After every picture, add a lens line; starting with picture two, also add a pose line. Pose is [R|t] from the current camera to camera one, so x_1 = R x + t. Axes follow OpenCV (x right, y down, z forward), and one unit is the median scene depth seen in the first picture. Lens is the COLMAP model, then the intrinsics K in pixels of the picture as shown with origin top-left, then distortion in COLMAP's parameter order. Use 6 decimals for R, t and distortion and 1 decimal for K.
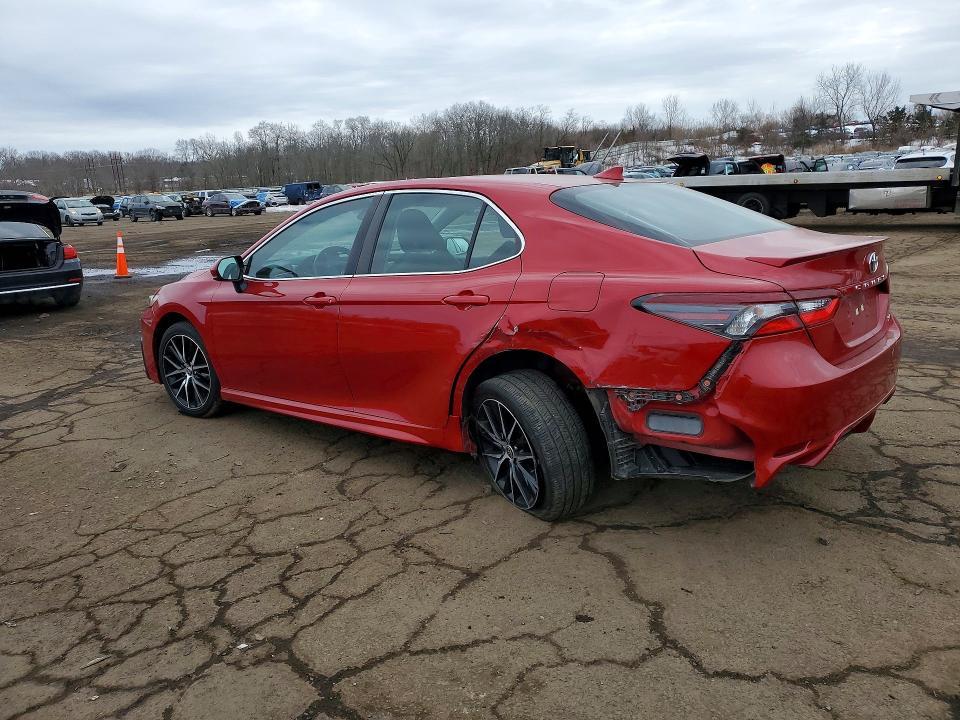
lens RADIAL K [[724.4, 0, 466.0], [0, 724.4, 357.0], [0, 0, 1]] dist [0.012078, 0.009391]
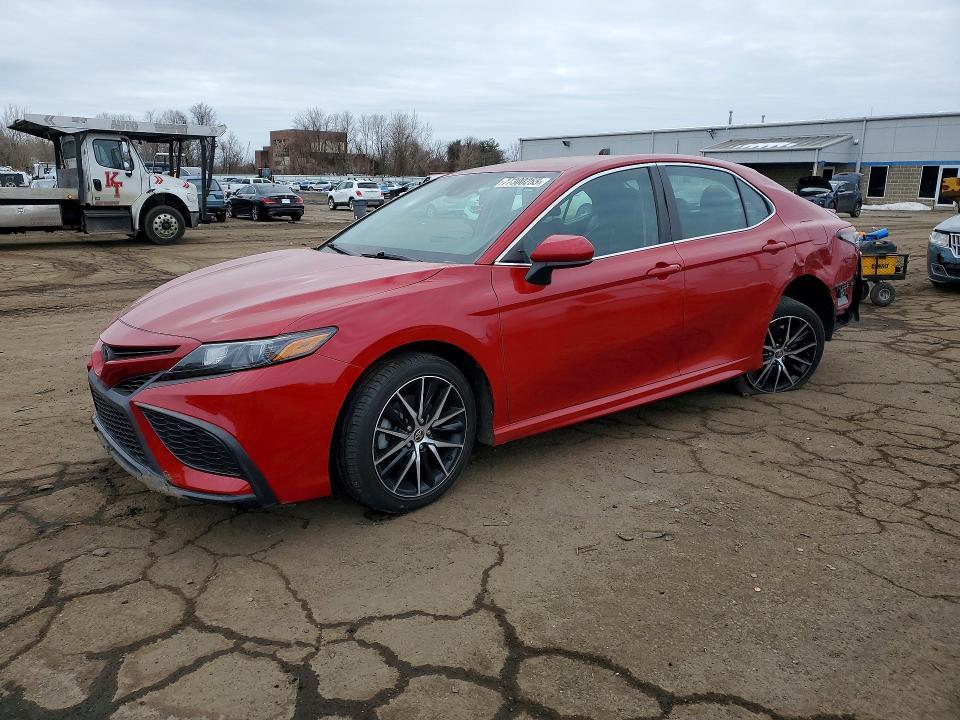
lens RADIAL K [[724.4, 0, 466.0], [0, 724.4, 357.0], [0, 0, 1]] dist [0.012078, 0.009391]
pose [[0.252643, -0.179222, 0.950816, -1.016499], [0.216317, 0.968283, 0.125036, -0.121288], [-0.943069, 0.174088, 0.283399, 0.833867]]
